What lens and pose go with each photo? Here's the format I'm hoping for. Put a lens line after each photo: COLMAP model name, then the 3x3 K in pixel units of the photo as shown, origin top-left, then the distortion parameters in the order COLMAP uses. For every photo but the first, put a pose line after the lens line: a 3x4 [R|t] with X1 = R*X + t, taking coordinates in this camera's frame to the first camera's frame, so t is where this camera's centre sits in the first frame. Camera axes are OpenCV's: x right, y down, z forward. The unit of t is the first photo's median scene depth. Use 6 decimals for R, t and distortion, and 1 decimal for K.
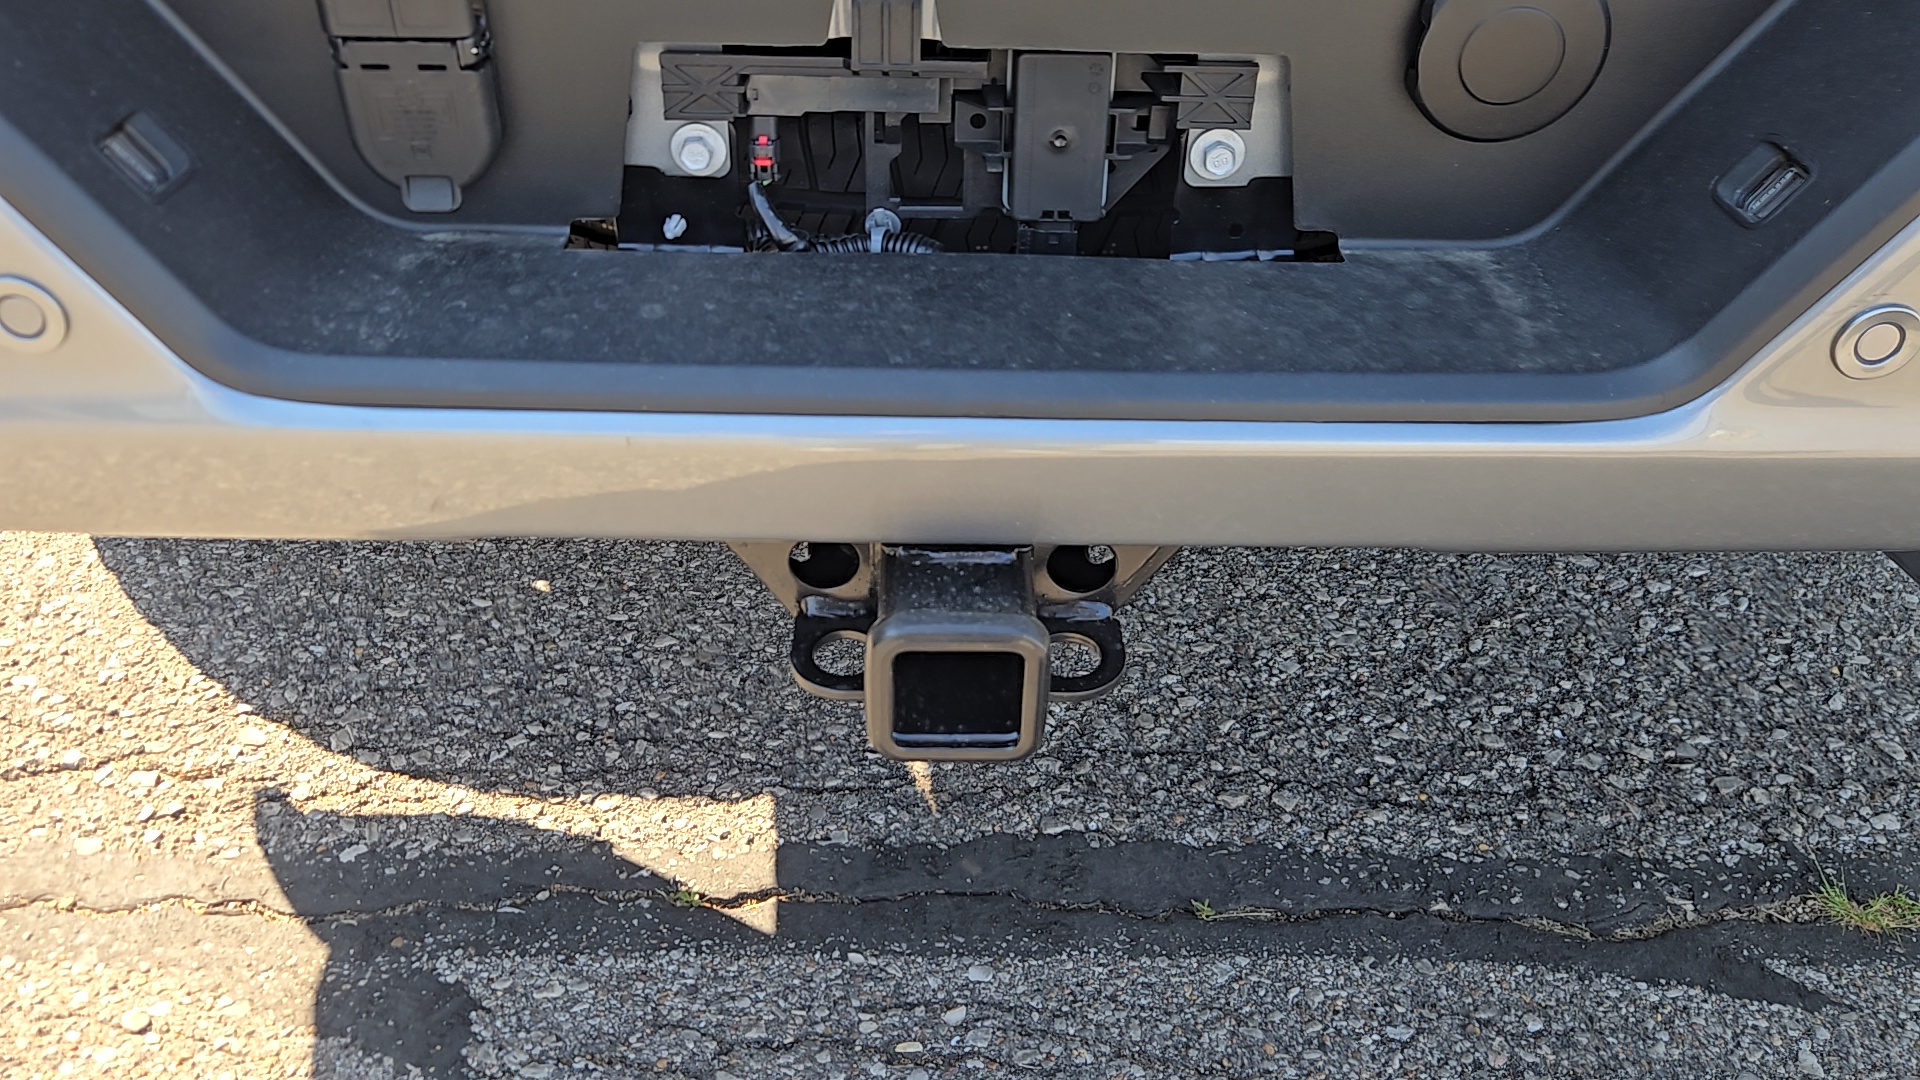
lens RADIAL K [[1605.7, 0, 953.8], [0, 1605.7, 535.3], [0, 0, 1]] dist [0.012339, -0.019405]
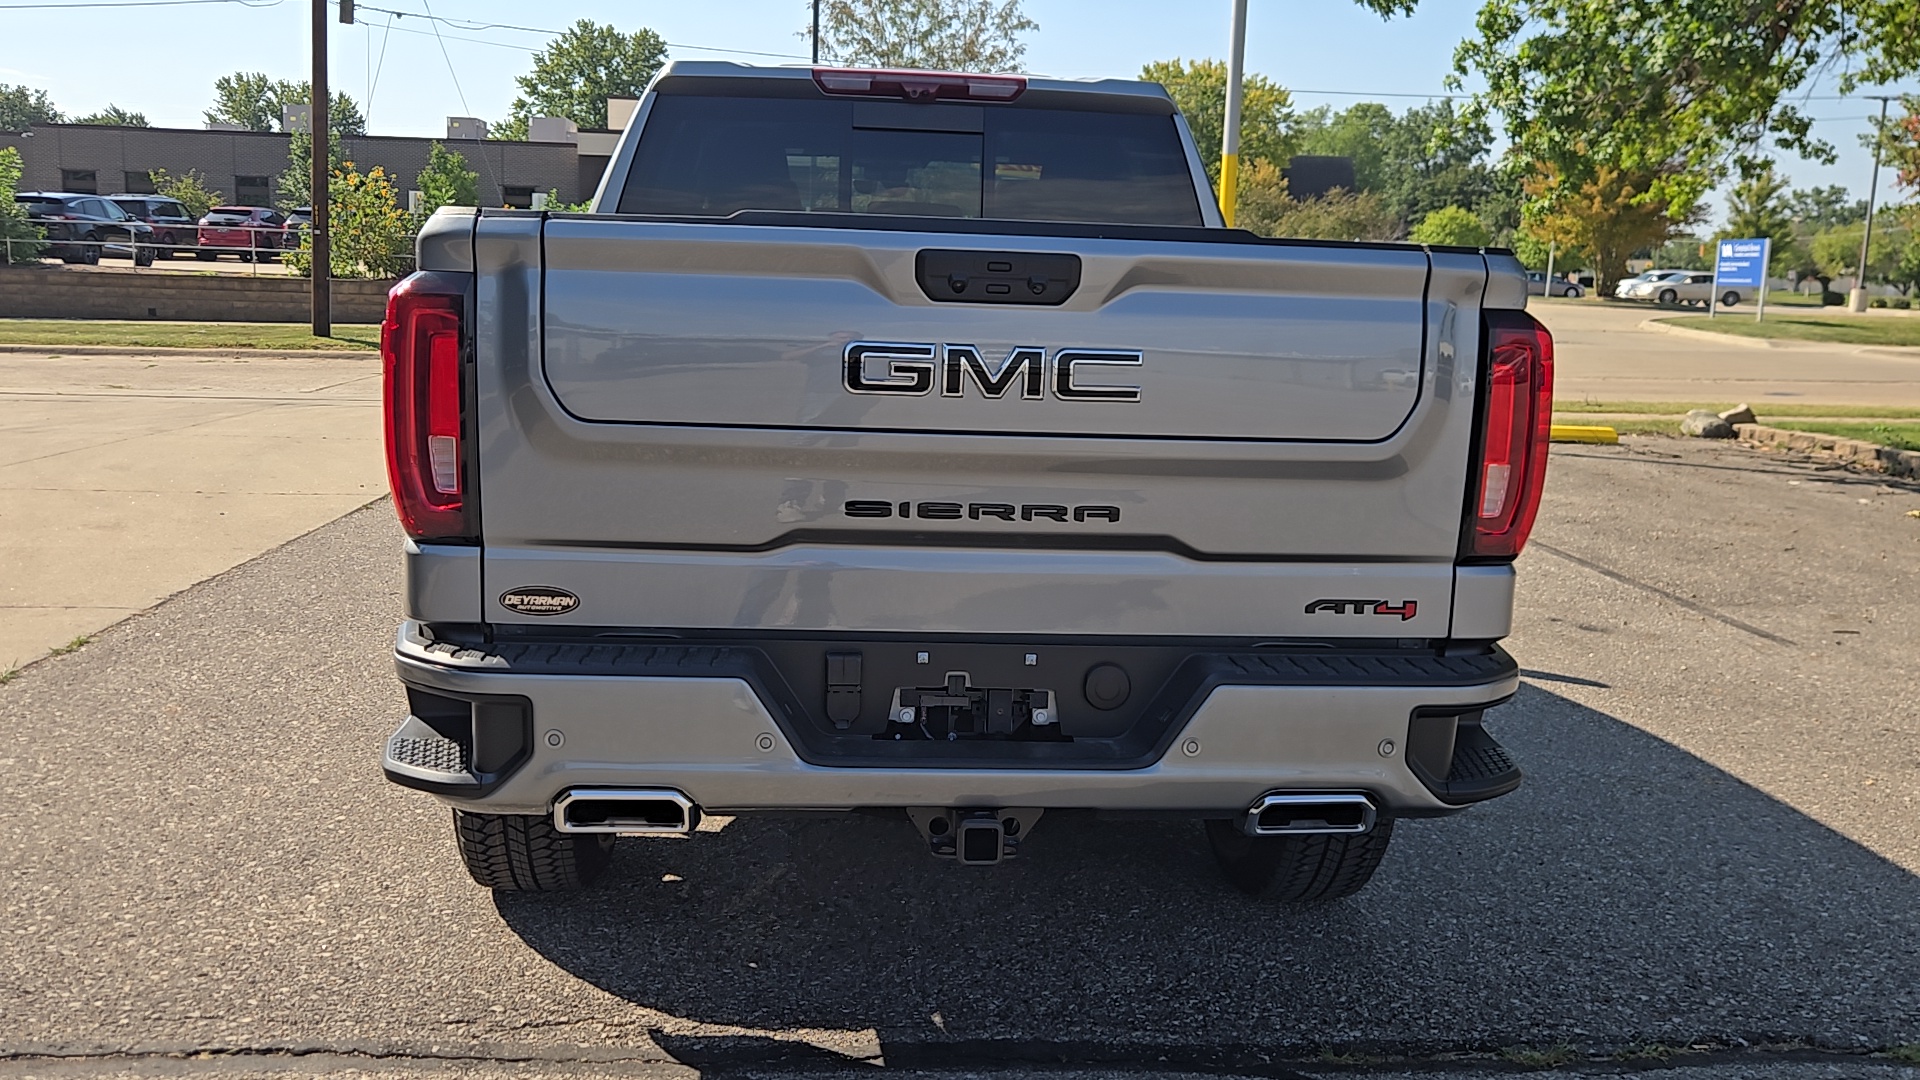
lens RADIAL K [[1605.7, 0, 953.8], [0, 1605.7, 535.3], [0, 0, 1]] dist [0.012339, -0.019405]
pose [[0.997135, 0.002182, 0.075607, -0.181651], [0.033268, 0.885052, -0.464301, 0.628611], [-0.067929, 0.465486, 0.882444, -1.402337]]
